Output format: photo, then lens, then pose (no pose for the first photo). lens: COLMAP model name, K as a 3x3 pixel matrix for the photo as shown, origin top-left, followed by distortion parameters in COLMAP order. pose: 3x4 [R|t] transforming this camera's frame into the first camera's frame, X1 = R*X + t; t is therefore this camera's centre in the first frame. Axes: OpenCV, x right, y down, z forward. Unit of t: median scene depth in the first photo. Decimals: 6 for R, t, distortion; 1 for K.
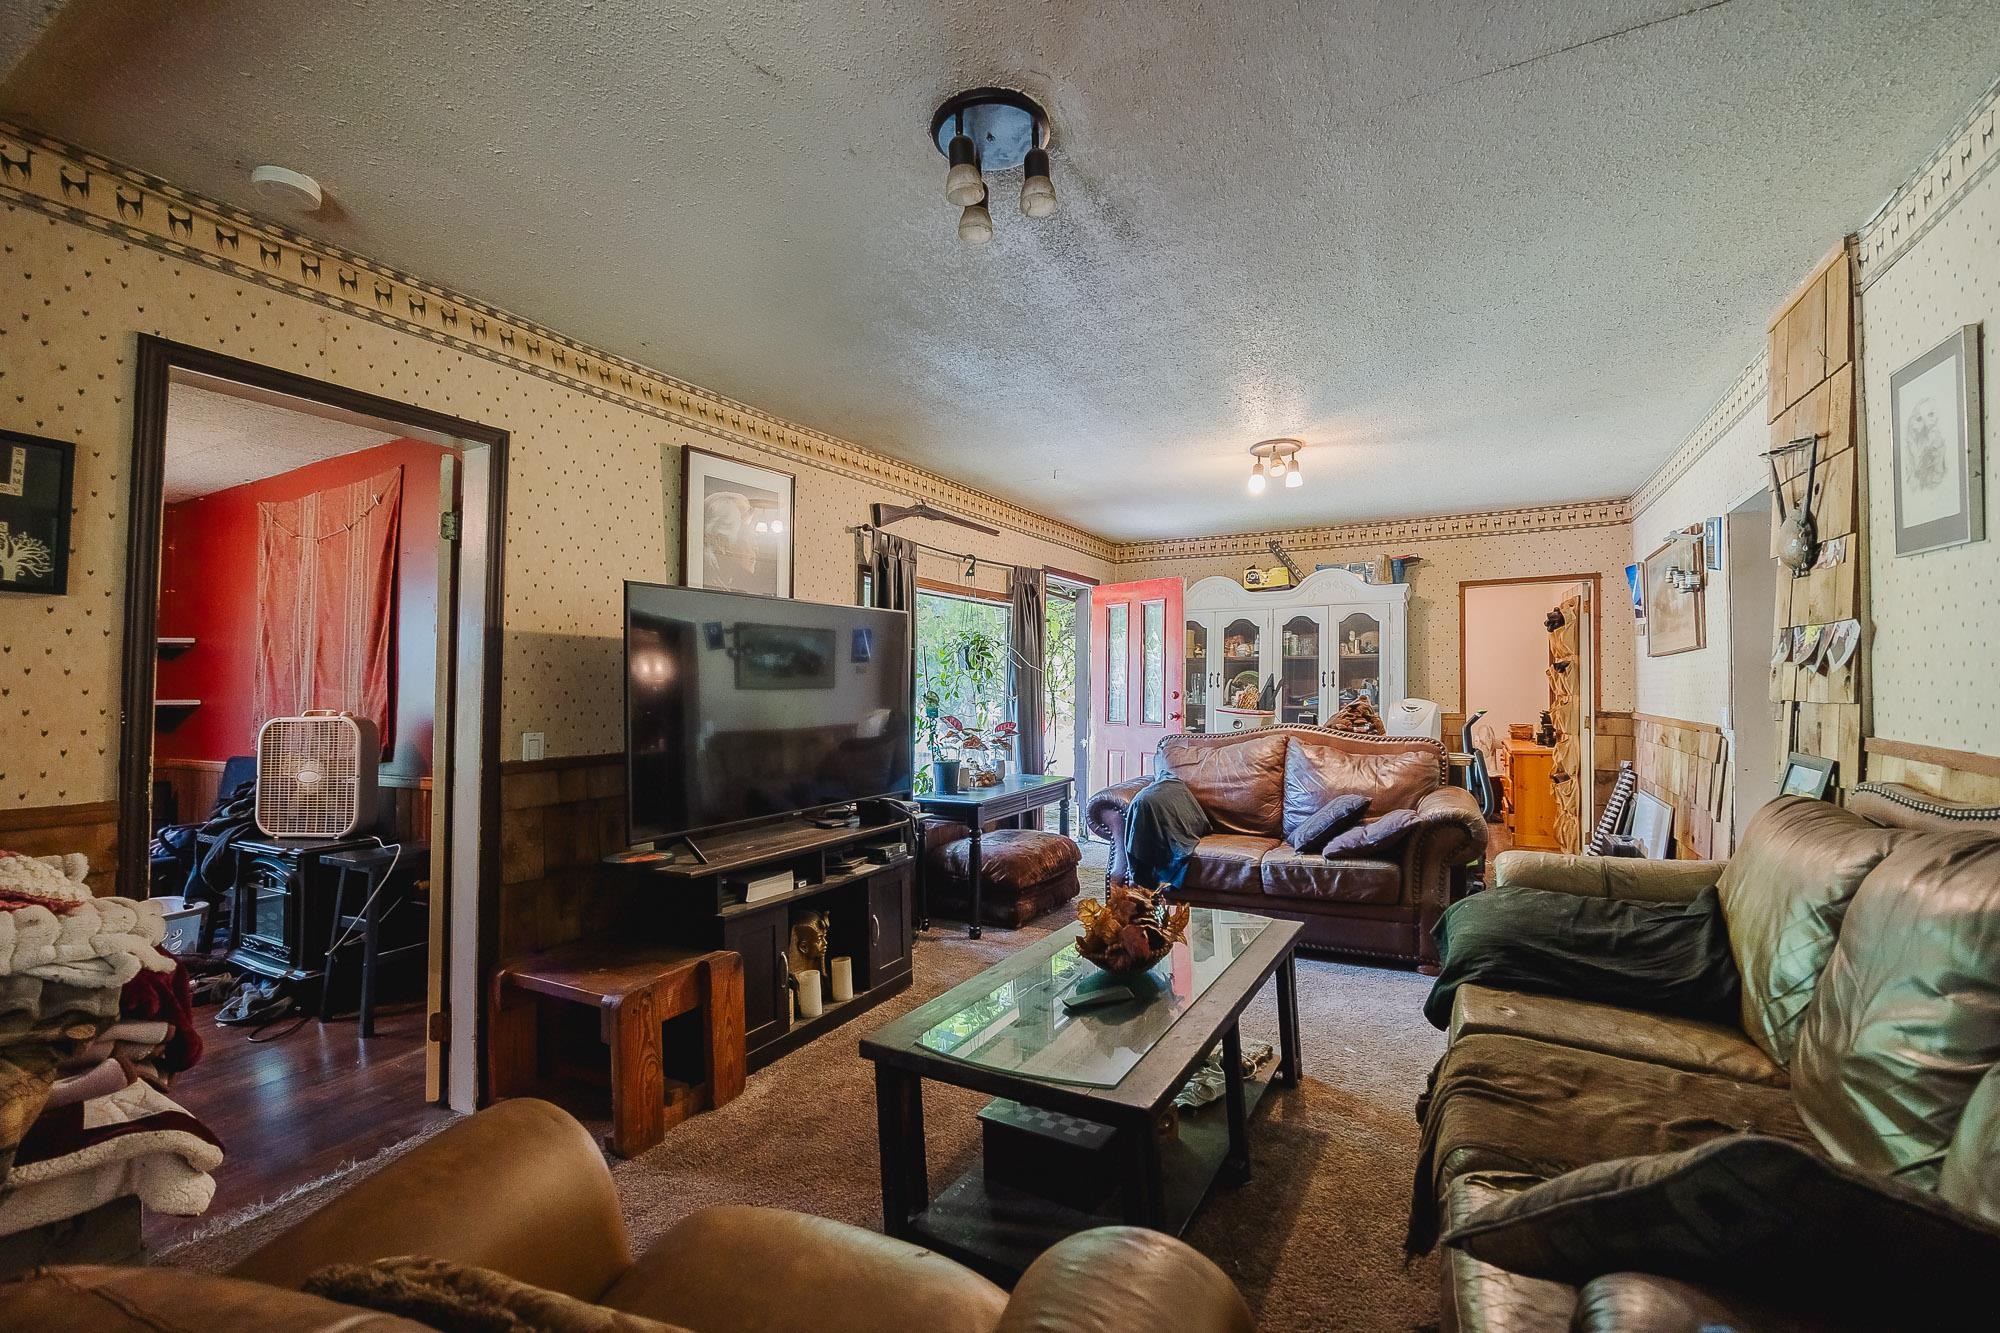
lens RADIAL K [[844.3, 0, 1000.0], [0, 844.3, 666.5], [0, 0, 1]] dist [-0.010092, -0.000215]
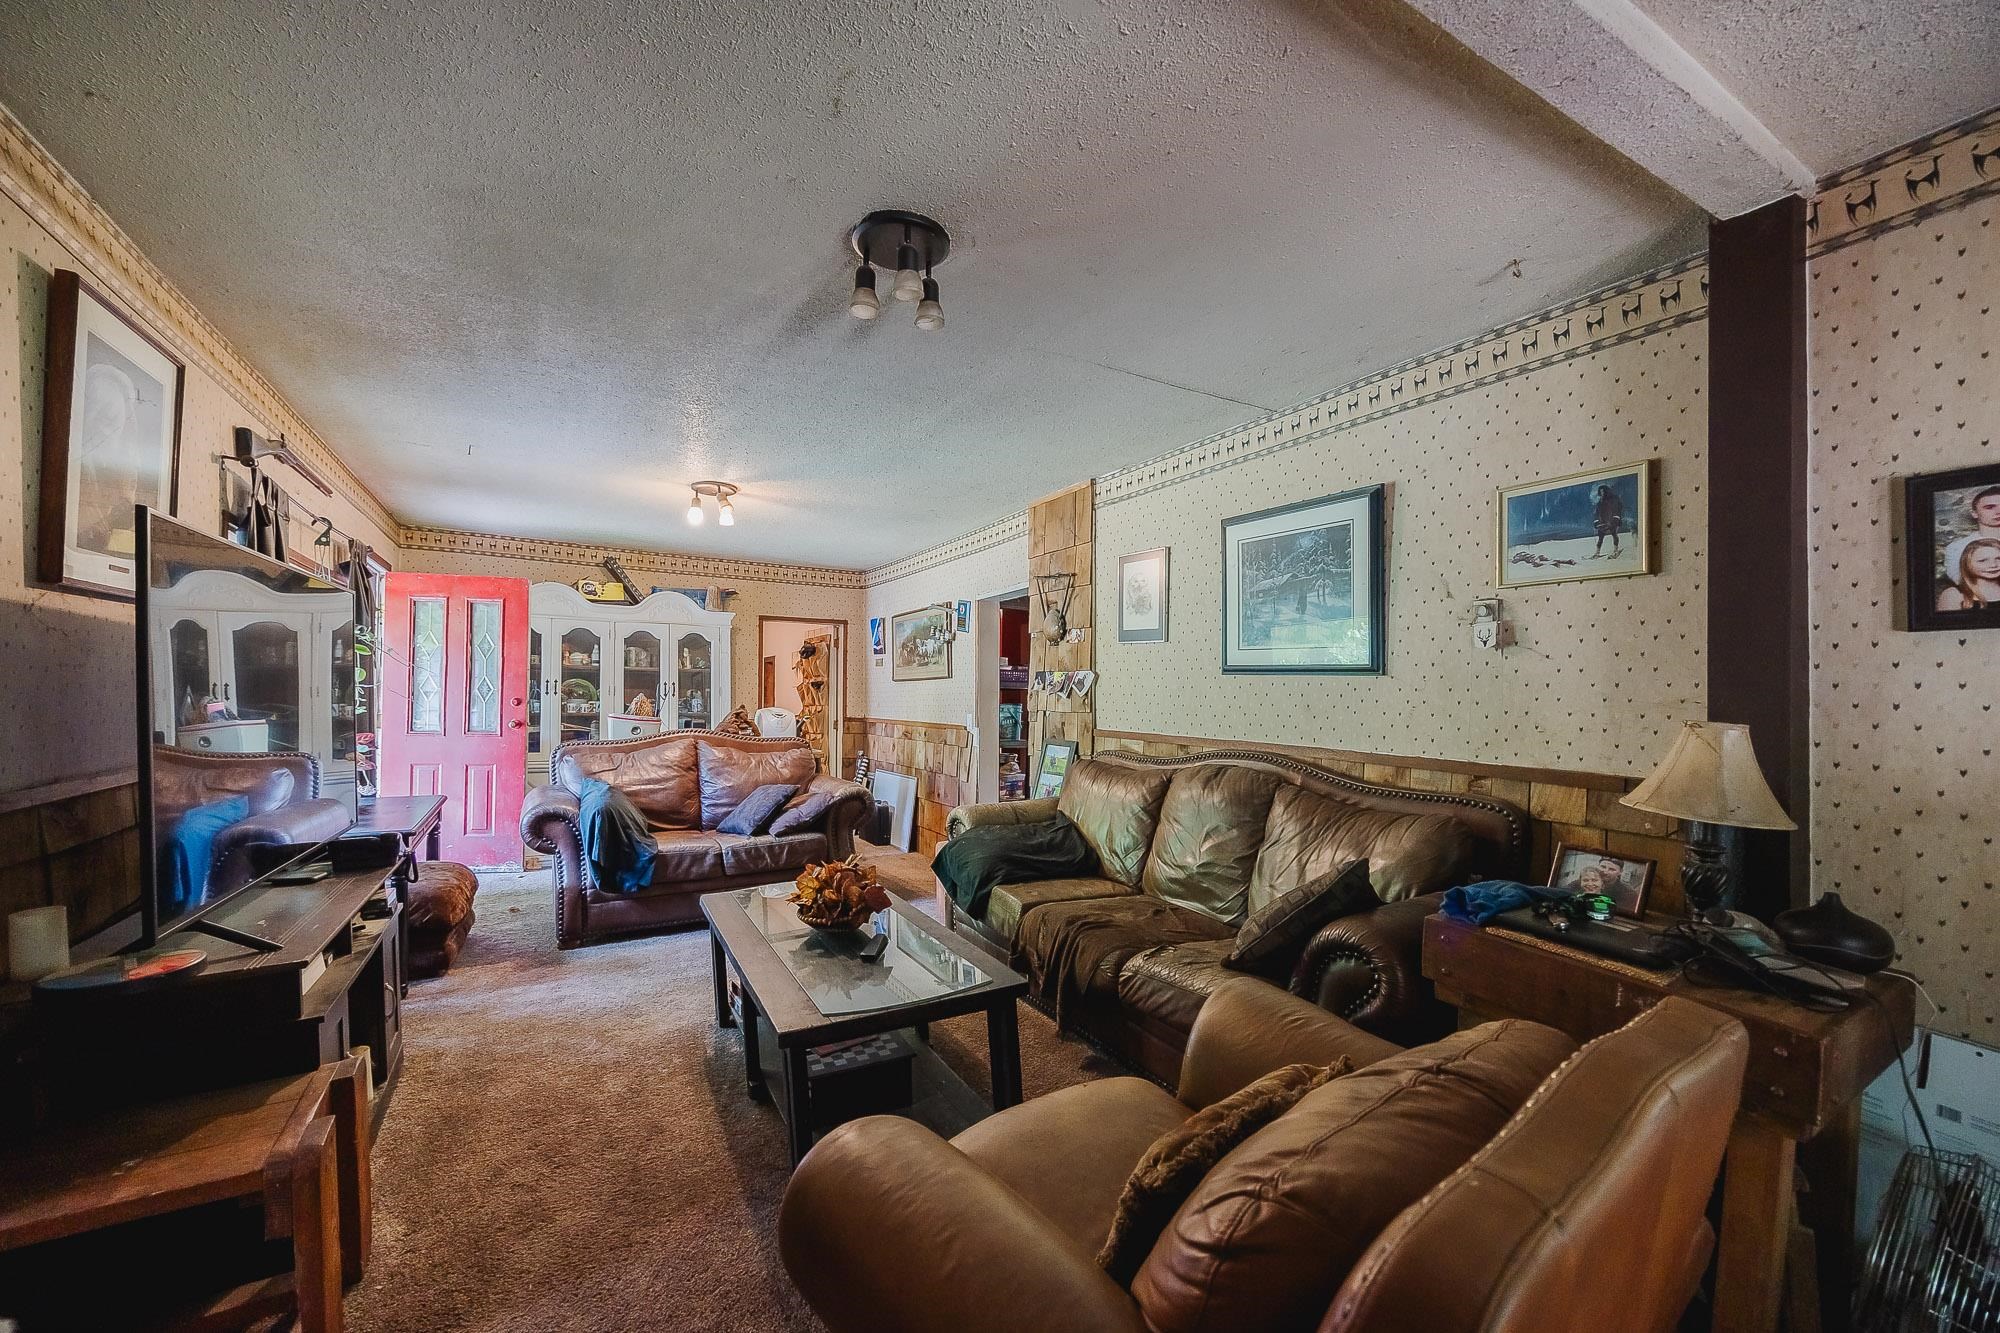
lens RADIAL K [[773.0, 0, 1000.1], [0, 773.0, 680.9], [0, 0, 1]] dist [0.000916, -0.000025]
pose [[0.517227, 0.034907, 0.855136, -0.365128], [-0.039580, 0.999074, -0.016843, 0.004506], [-0.854933, -0.025134, 0.518130, 0.117480]]
